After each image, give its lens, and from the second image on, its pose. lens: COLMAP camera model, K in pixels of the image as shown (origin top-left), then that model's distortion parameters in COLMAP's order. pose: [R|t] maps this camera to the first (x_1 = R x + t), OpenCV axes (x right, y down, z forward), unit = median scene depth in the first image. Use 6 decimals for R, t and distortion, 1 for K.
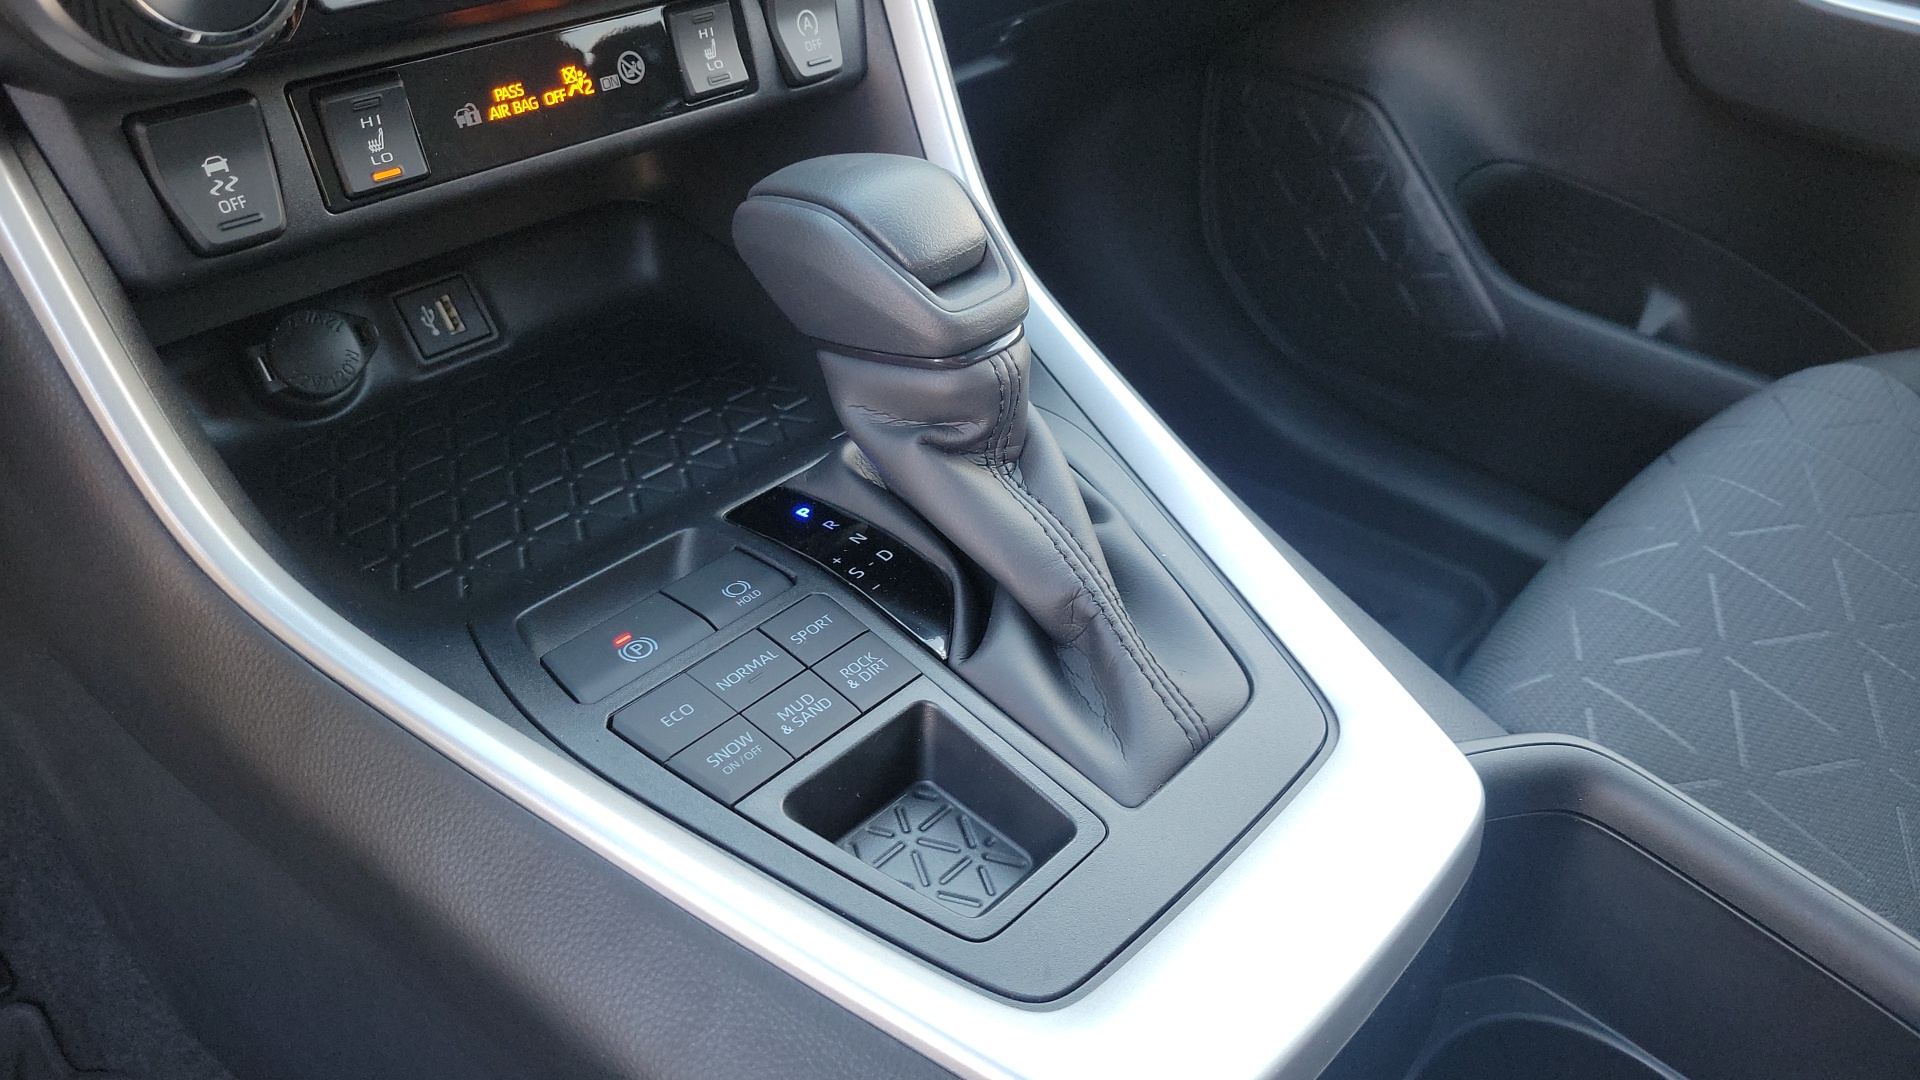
lens RADIAL K [[1475.0, 0, 960.0], [0, 1475.0, 540.0], [0, 0, 1]] dist [0.042736, -0.066464]
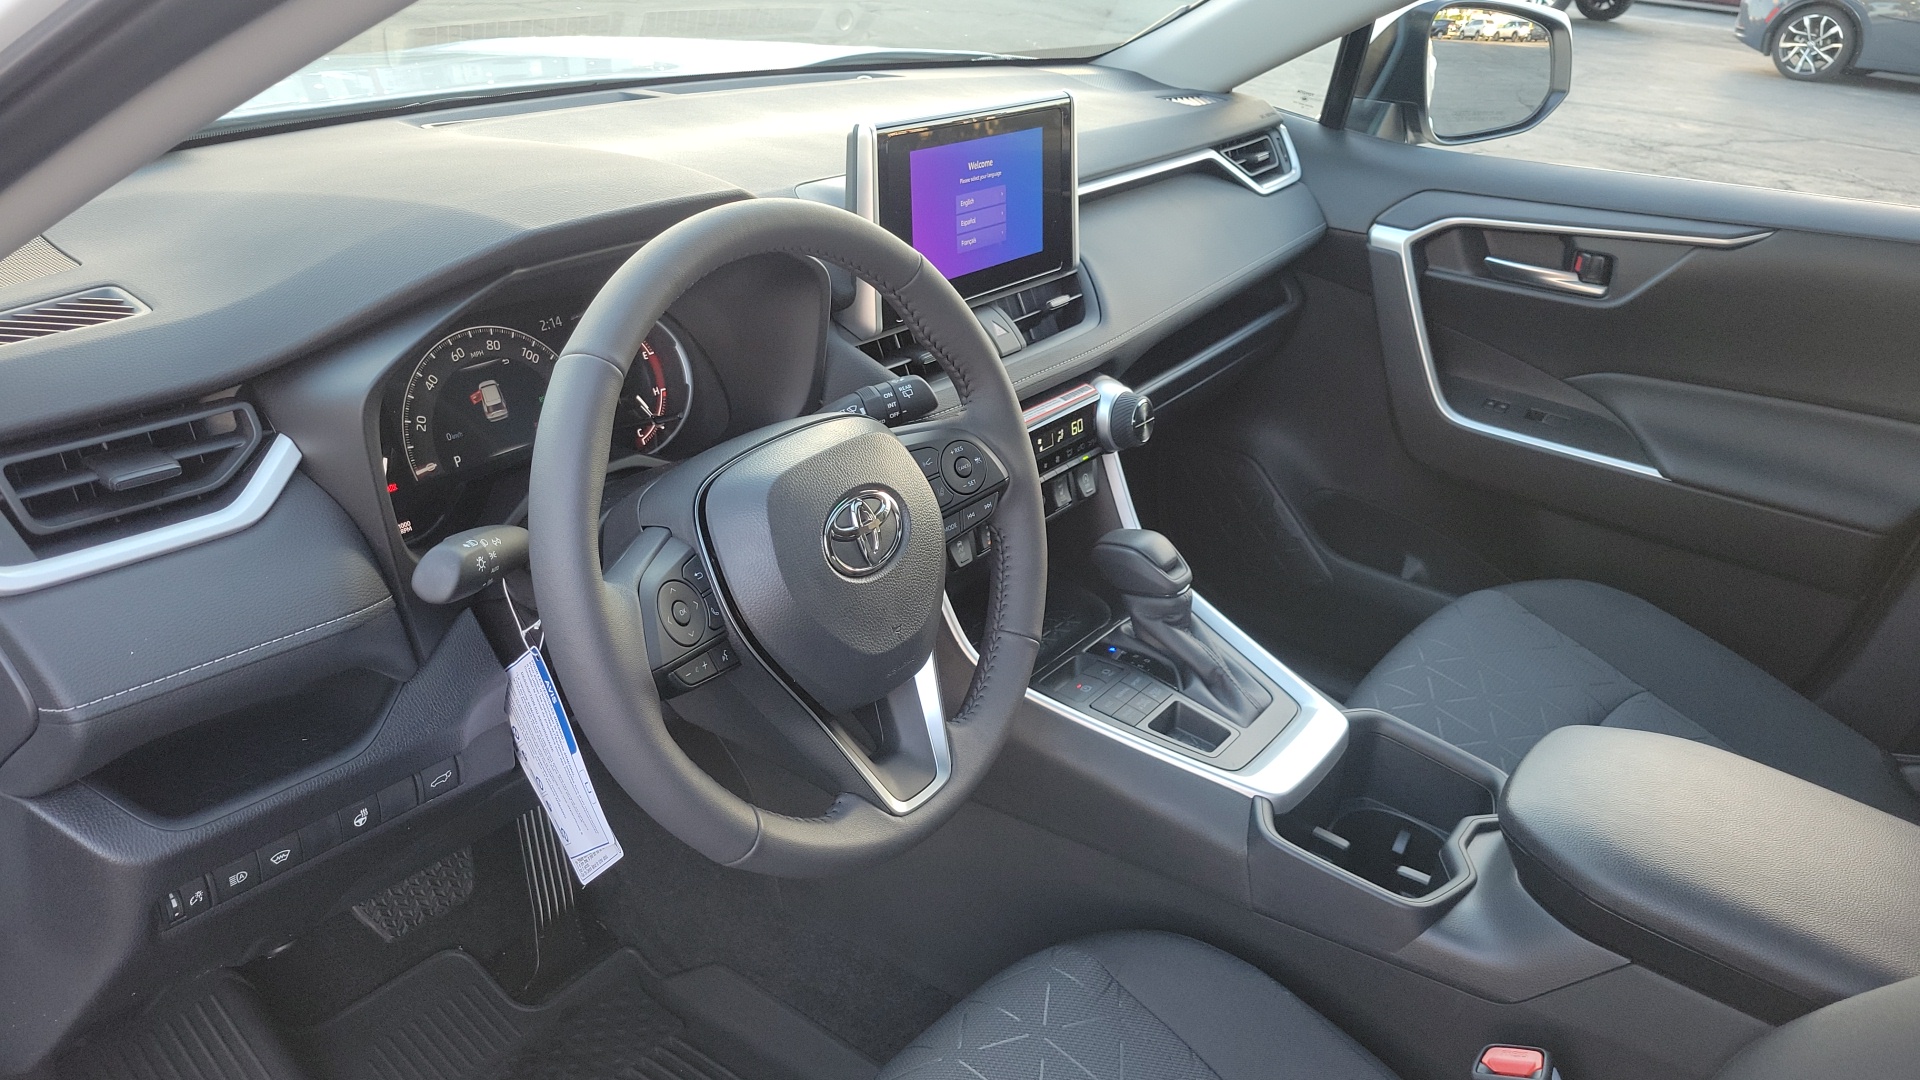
lens RADIAL K [[1475.0, 0, 960.0], [0, 1475.0, 540.0], [0, 0, 1]] dist [0.042736, -0.066464]
pose [[0.993382, -0.026601, 0.111735, -0.780483], [0.045547, 0.984286, -0.170605, 0.270928], [-0.105440, 0.174566, 0.978984, -1.992048]]
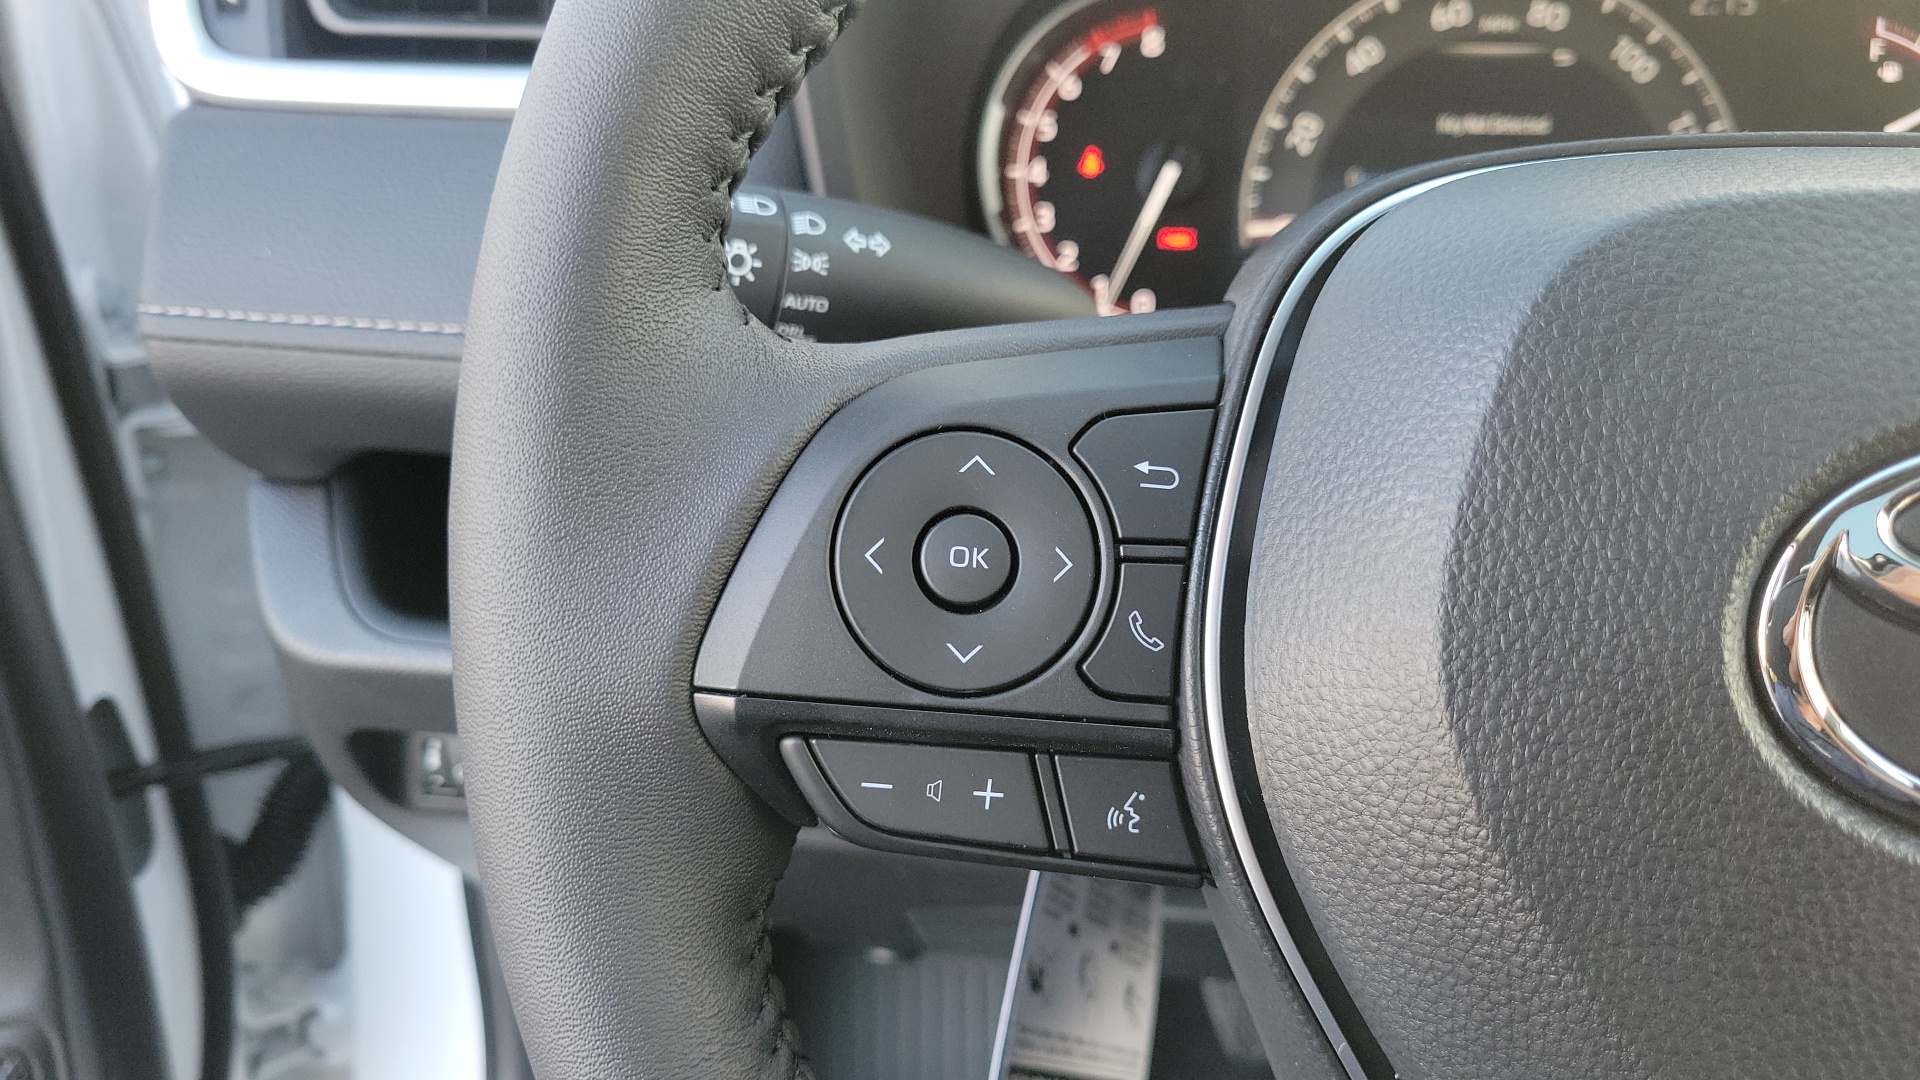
lens RADIAL K [[1475.0, 0, 960.0], [0, 1475.0, 540.0], [0, 0, 1]] dist [0.042736, -0.066464]
pose [[0.580802, 0.303586, -0.755318, -0.568498], [-0.447447, 0.894179, 0.015333, 0.016377], [0.680044, 0.329059, 0.655179, -0.404113]]
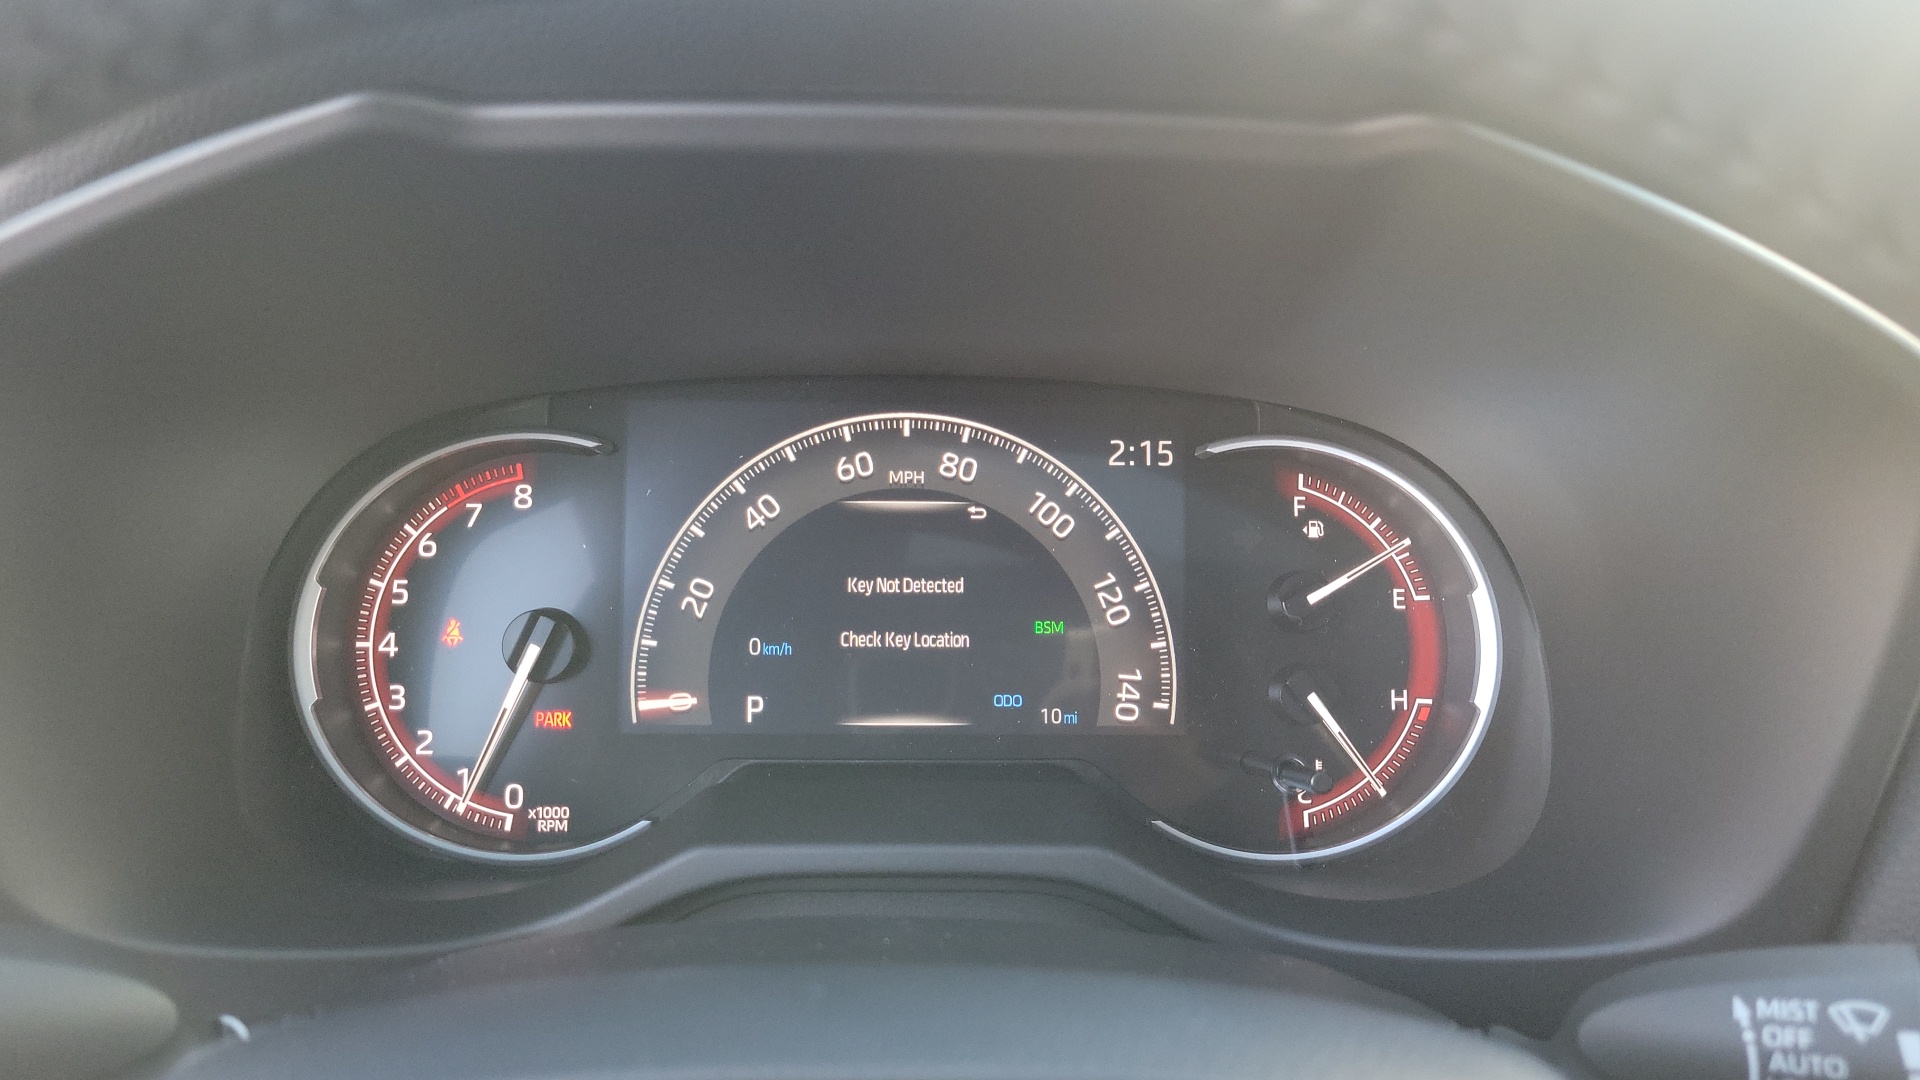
lens RADIAL K [[1475.0, 0, 960.0], [0, 1475.0, 540.0], [0, 0, 1]] dist [0.042736, -0.066464]
pose [[0.682267, 0.207670, -0.700989, -0.550918], [-0.415581, 0.899003, -0.138150, -0.336640], [0.601501, 0.385573, 0.699664, -0.190204]]
